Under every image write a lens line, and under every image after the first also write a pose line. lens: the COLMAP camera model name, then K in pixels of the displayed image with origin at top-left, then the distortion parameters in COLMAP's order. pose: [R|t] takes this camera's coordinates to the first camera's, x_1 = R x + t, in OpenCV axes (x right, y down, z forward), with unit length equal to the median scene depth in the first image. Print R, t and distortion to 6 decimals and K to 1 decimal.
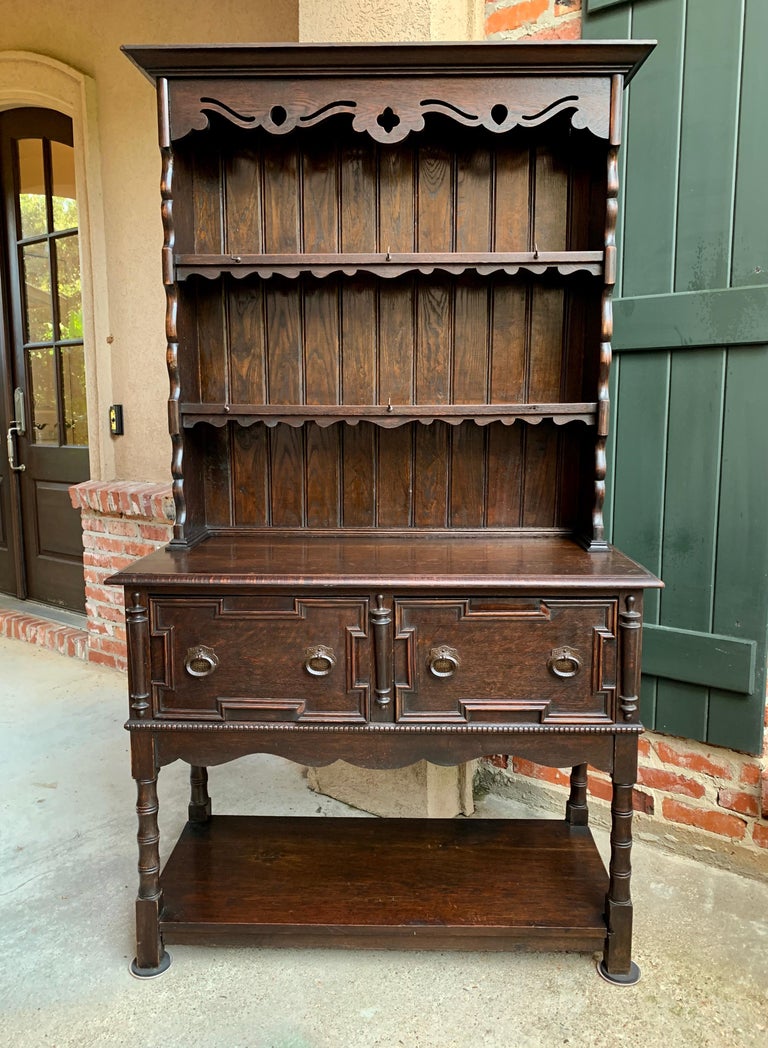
lens RADIAL K [[790.0, 0, 394.1], [0, 790.0, 521.7], [0, 0, 1]] dist [-0.007443, 0.022579]
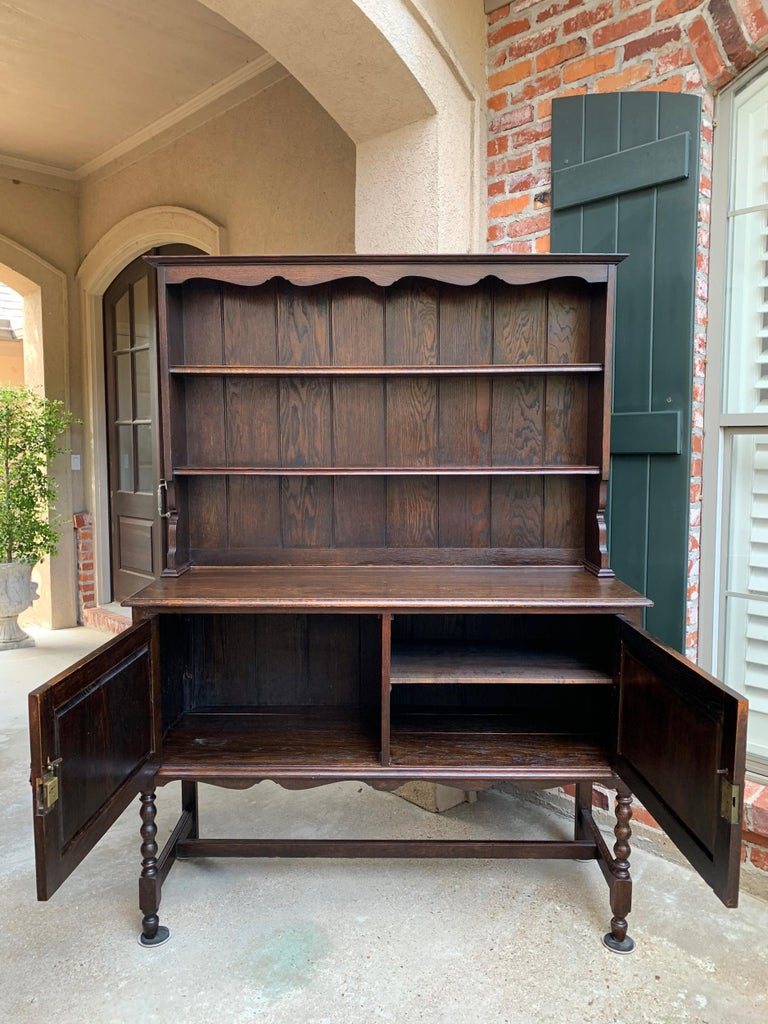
lens RADIAL K [[776.3, 0, 389.2], [0, 776.3, 507.8], [0, 0, 1]] dist [0.043071, -0.041836]
pose [[0.984745, 0.011828, -0.173603, 0.200416], [-0.021165, 0.998421, -0.052034, -0.048058], [0.172713, 0.054914, 0.983440, -0.351376]]
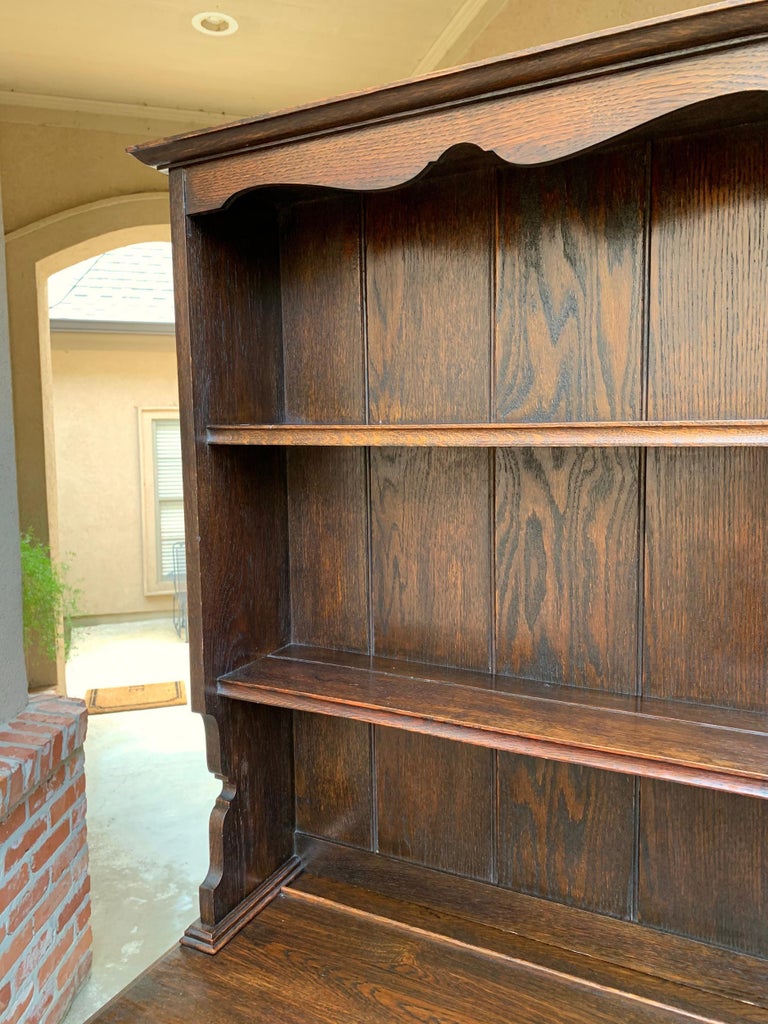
lens RADIAL K [[776.3, 0, 389.0], [0, 776.3, 505.5], [0, 0, 1]] dist [0.043071, -0.041836]
pose [[0.805378, 0.050591, -0.590599, 0.035106], [-0.074266, 0.997112, -0.015860, -0.263101], [0.588091, 0.056635, 0.806809, 0.408154]]
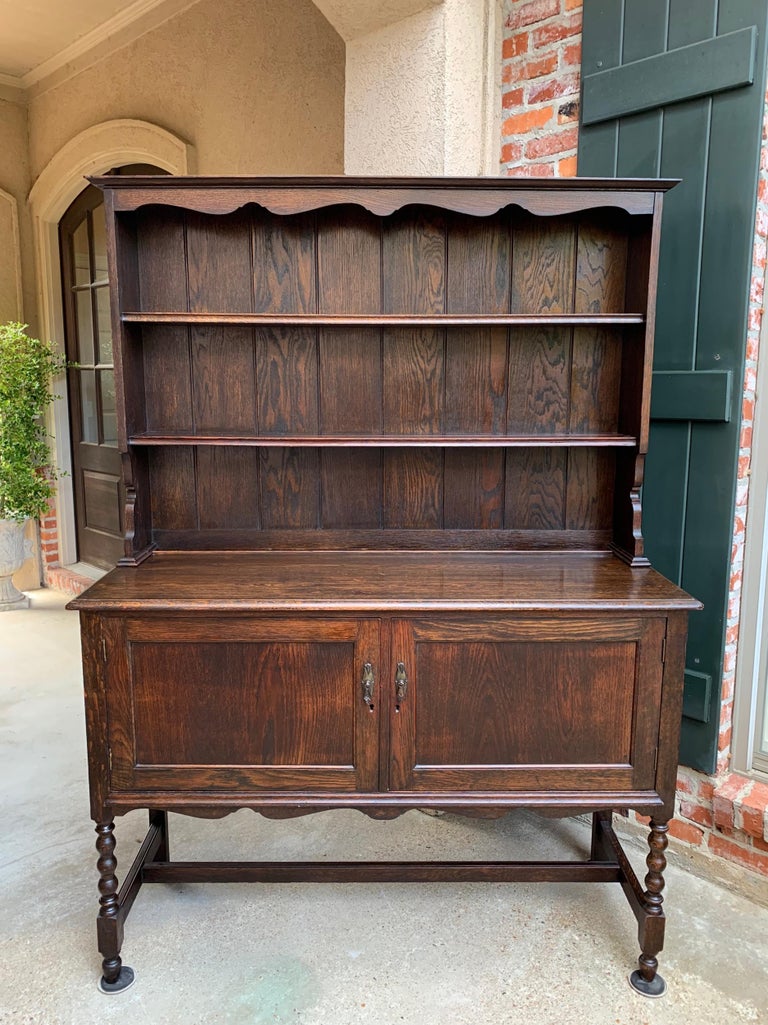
lens RADIAL K [[777.1, 0, 388.7], [0, 777.1, 505.0], [0, 0, 1]] dist [0.043071, -0.041836]
pose [[0.988288, 0.027735, -0.150061, 0.148585], [-0.024272, 0.999396, 0.024855, -0.108112], [0.150659, -0.020922, 0.988364, -0.181059]]
